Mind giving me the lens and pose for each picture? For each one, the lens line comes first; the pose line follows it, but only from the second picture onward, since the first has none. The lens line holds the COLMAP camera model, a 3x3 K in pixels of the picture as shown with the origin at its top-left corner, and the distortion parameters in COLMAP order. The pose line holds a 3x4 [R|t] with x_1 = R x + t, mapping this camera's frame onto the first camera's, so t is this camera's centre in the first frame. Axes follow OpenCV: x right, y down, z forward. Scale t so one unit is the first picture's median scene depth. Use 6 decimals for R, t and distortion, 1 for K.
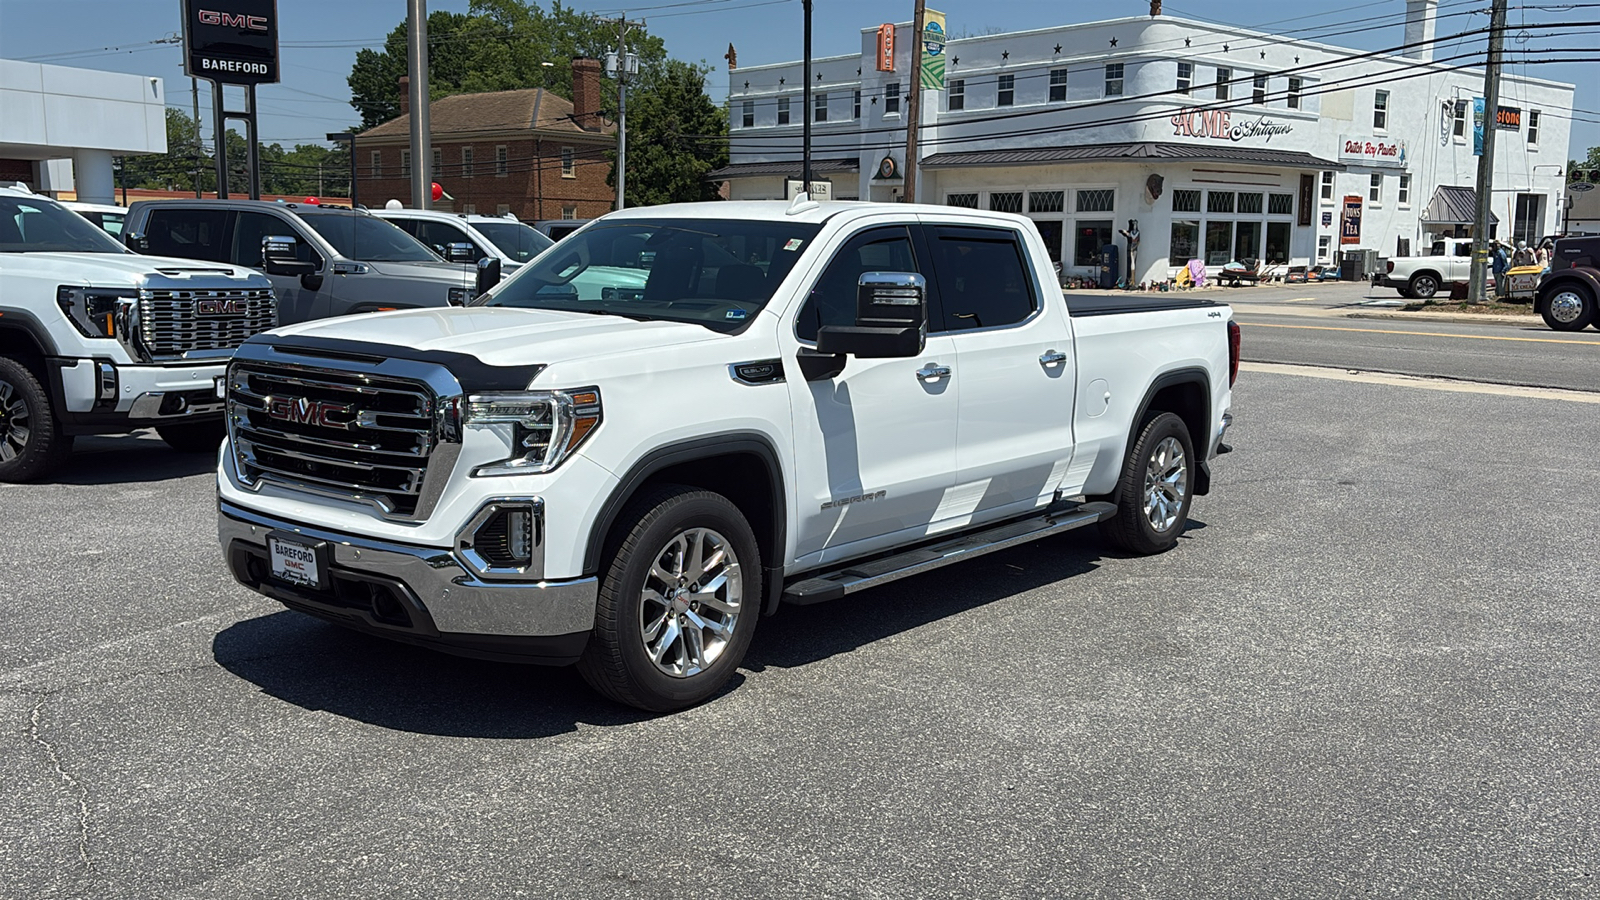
lens RADIAL K [[1499.3, 0, 808.2], [0, 1499.3, 440.0], [0, 0, 1]] dist [0.035045, 0.000000]
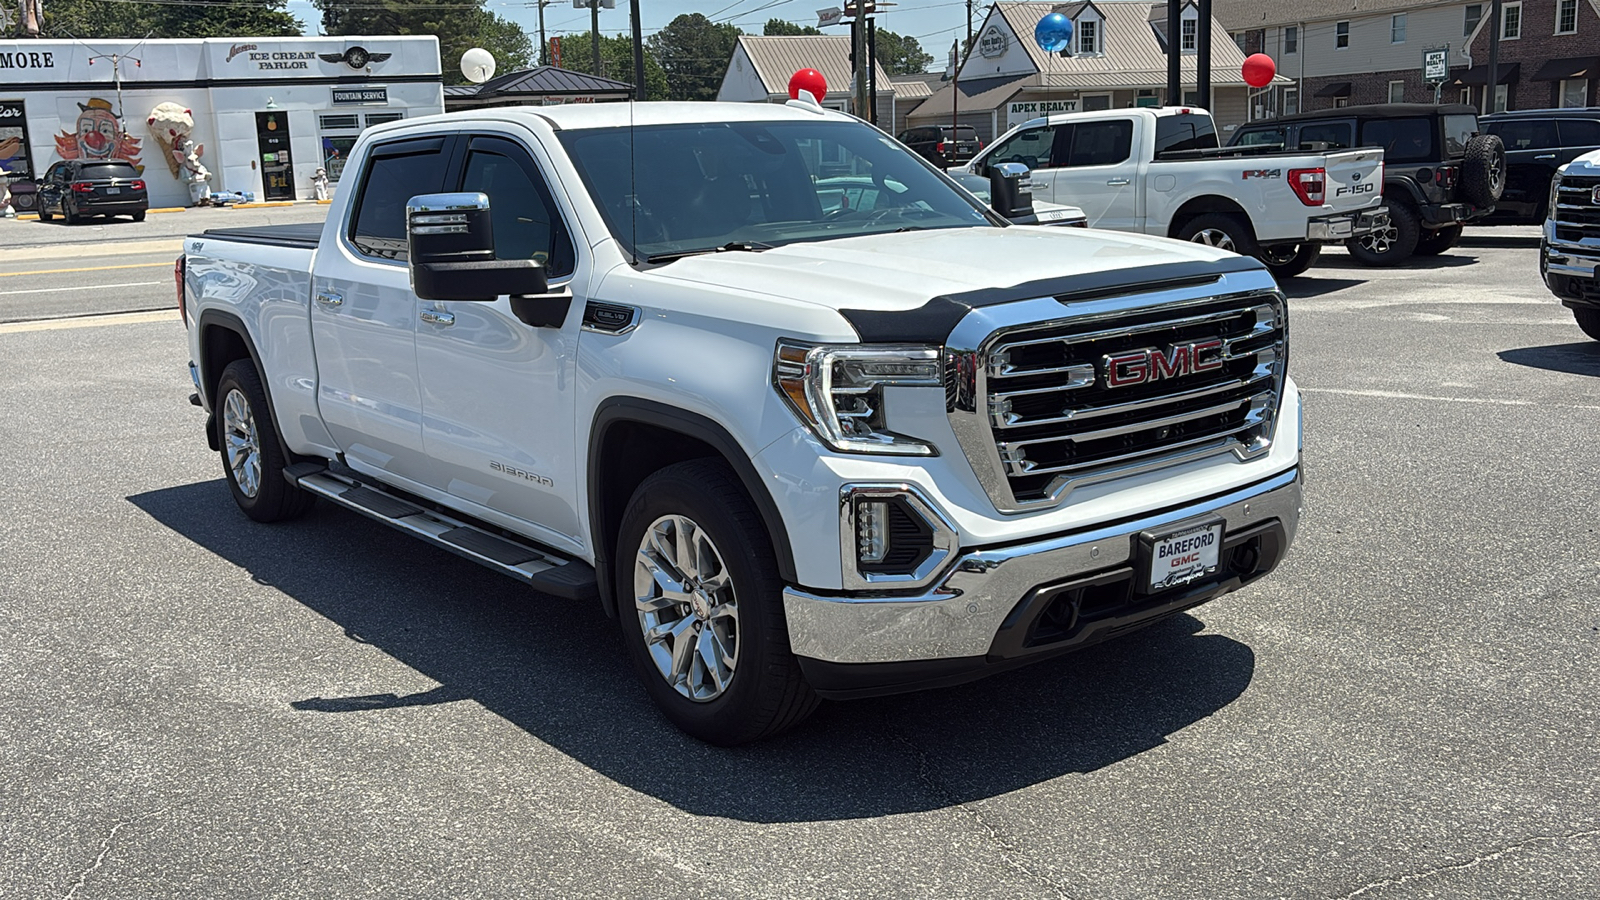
lens RADIAL K [[1499.3, 0, 761.3], [0, 1499.3, 431.4], [0, 0, 1]] dist [0.035045, 0.000000]
pose [[0.269632, -0.206992, 0.940454, -0.644439], [0.175136, 0.970877, 0.163476, -0.084531], [-0.946903, 0.120629, 0.298031, 0.559737]]
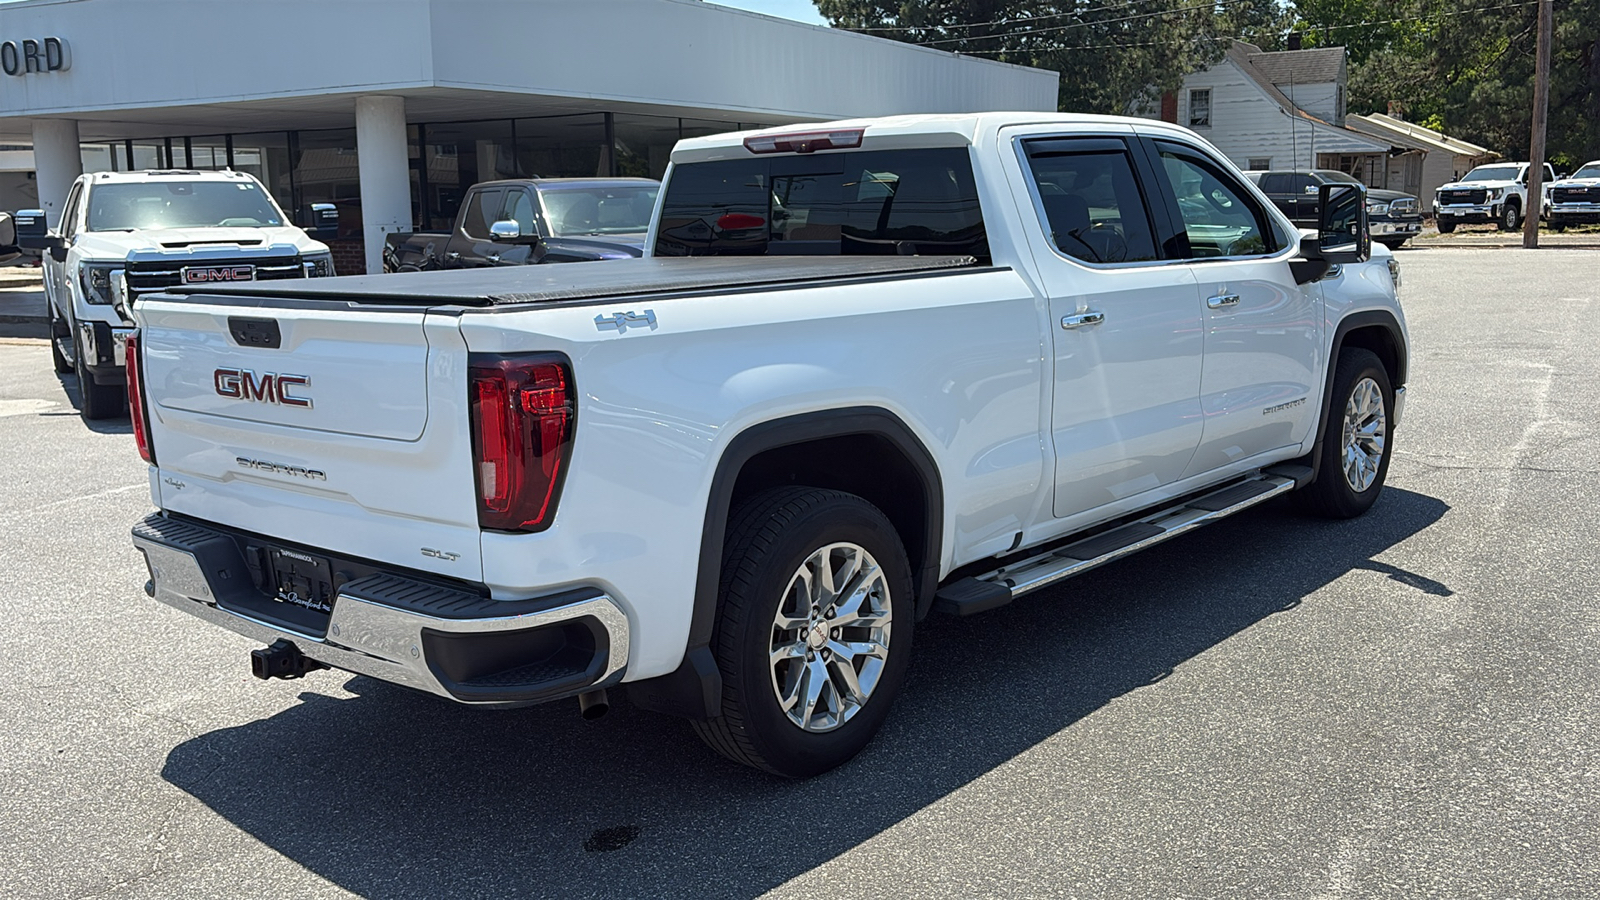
lens RADIAL K [[1499.3, 0, 761.6], [0, 1499.3, 465.0], [0, 0, 1]] dist [0.035045, 0.000000]
pose [[-0.997991, -0.002114, 0.063323, 0.048265], [0.017315, 0.952296, 0.304683, -0.188969], [-0.060946, 0.305168, -0.950346, 1.508159]]
